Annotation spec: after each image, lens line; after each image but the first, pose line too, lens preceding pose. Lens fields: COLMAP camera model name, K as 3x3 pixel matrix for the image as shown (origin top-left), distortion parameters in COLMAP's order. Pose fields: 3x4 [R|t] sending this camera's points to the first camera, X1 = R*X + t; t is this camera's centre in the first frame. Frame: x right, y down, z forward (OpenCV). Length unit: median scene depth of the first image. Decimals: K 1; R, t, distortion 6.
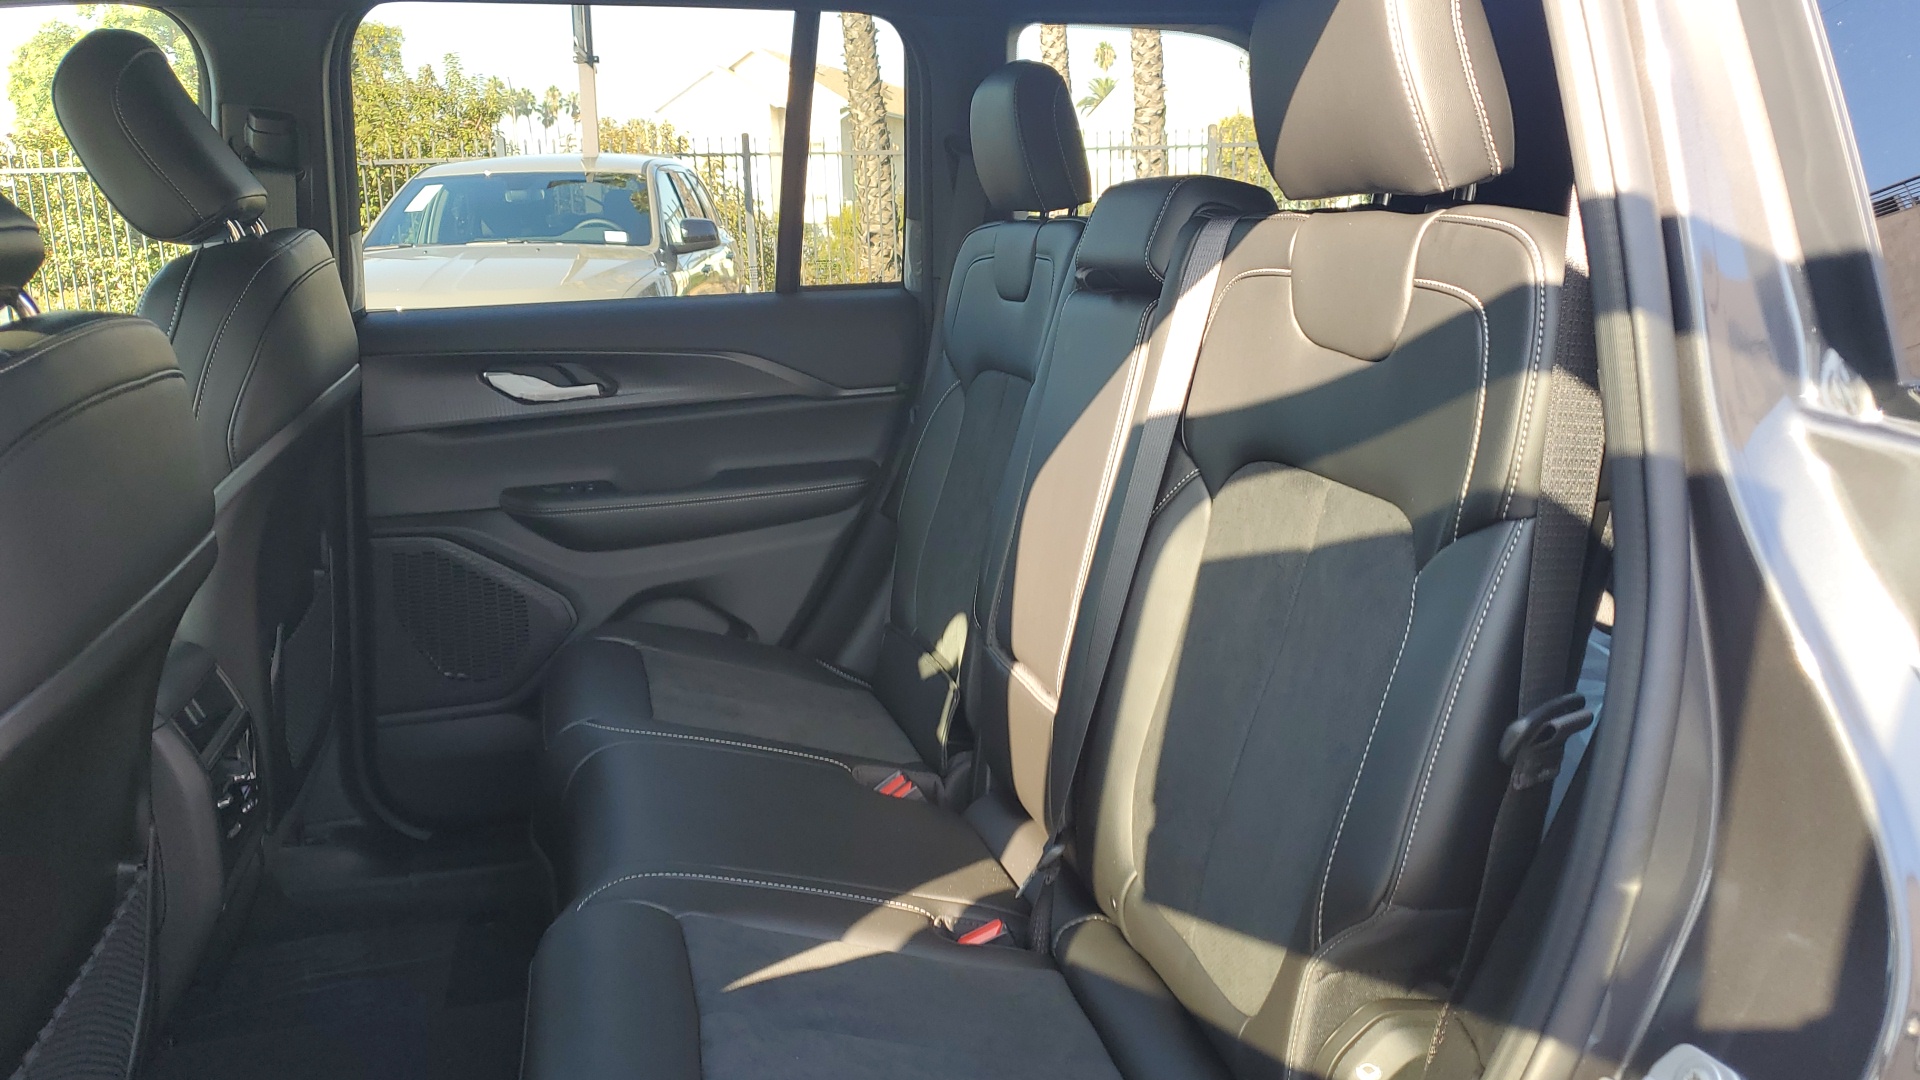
lens RADIAL K [[1501.1, 0, 967.2], [0, 1501.1, 528.7], [0, 0, 1]] dist [0.065386, -0.076055]
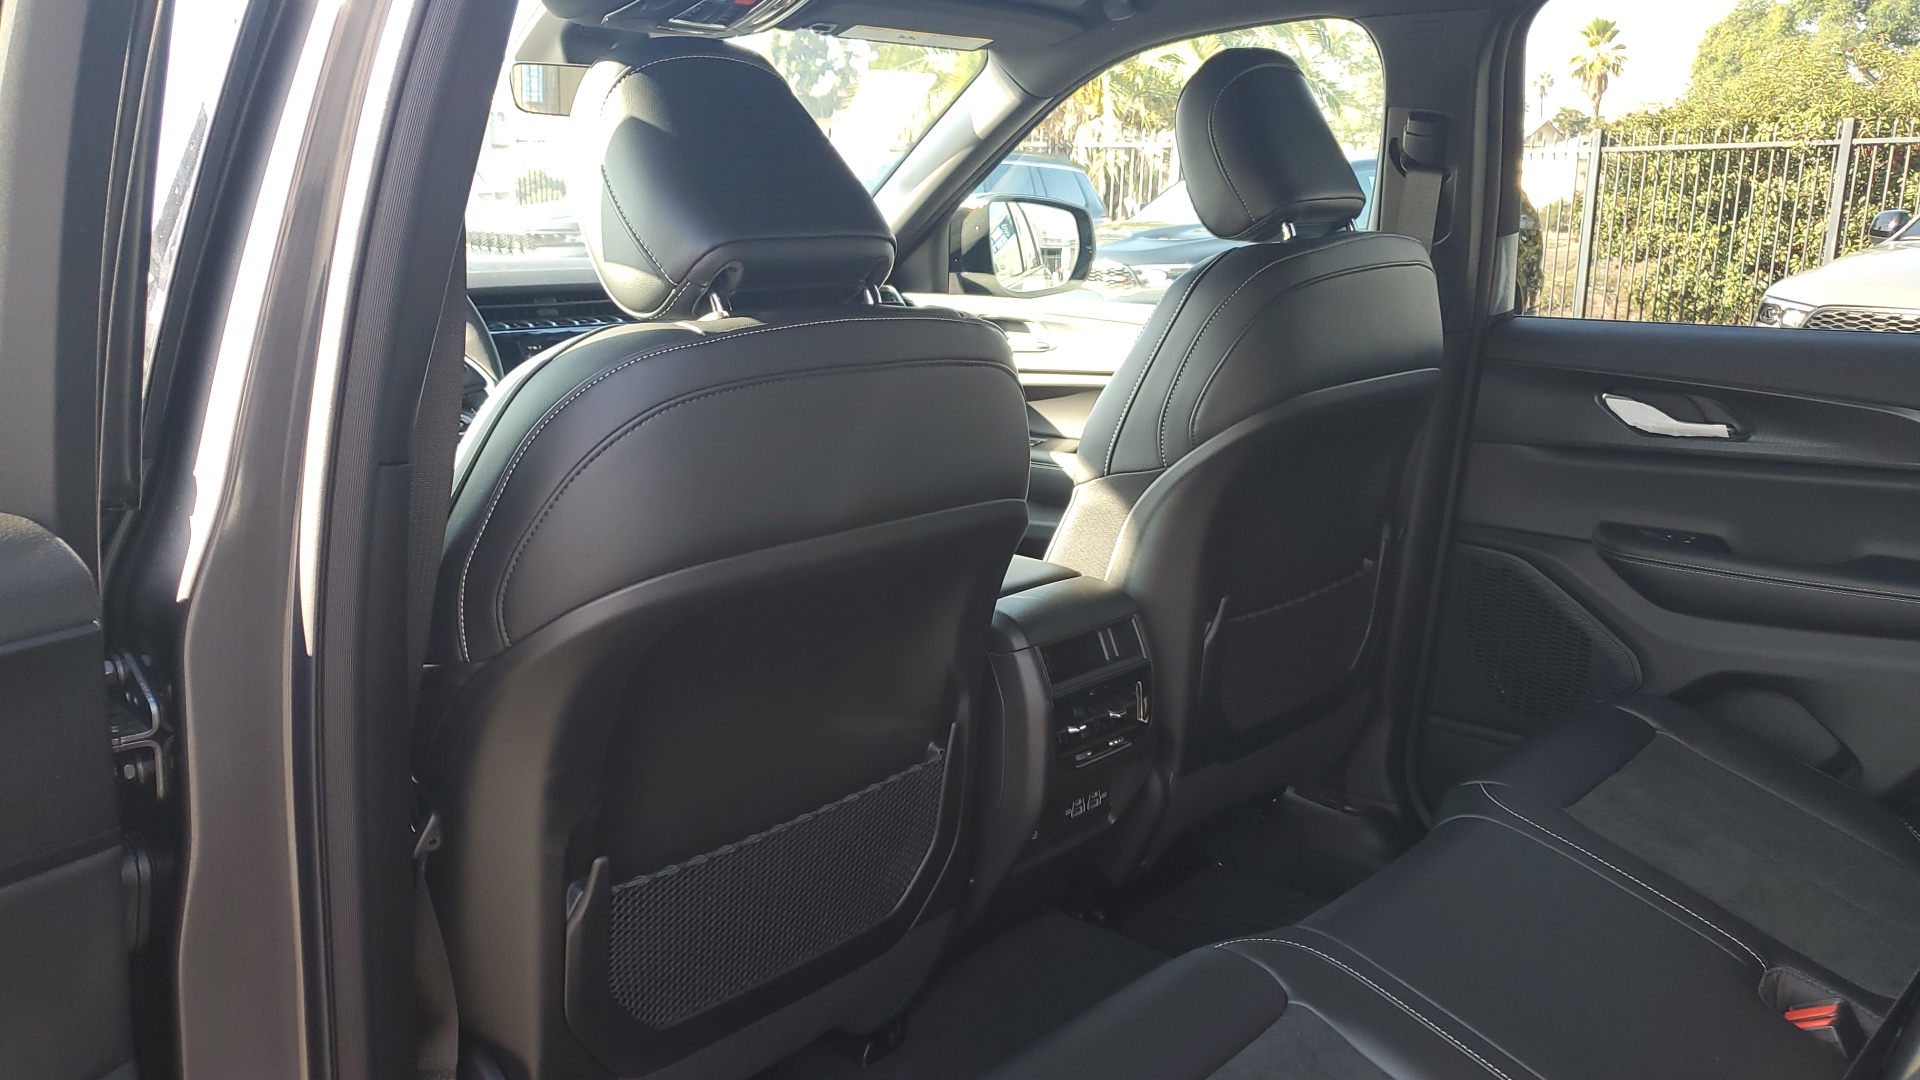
lens RADIAL K [[1501.1, 0, 1034.1], [0, 1501.1, 527.3], [0, 0, 1]] dist [0.065386, -0.076055]
pose [[0.532410, 0.216087, -0.818441, 0.251363], [-0.200281, 0.971573, 0.126231, -0.068216], [0.822452, 0.096712, 0.560553, 0.206375]]
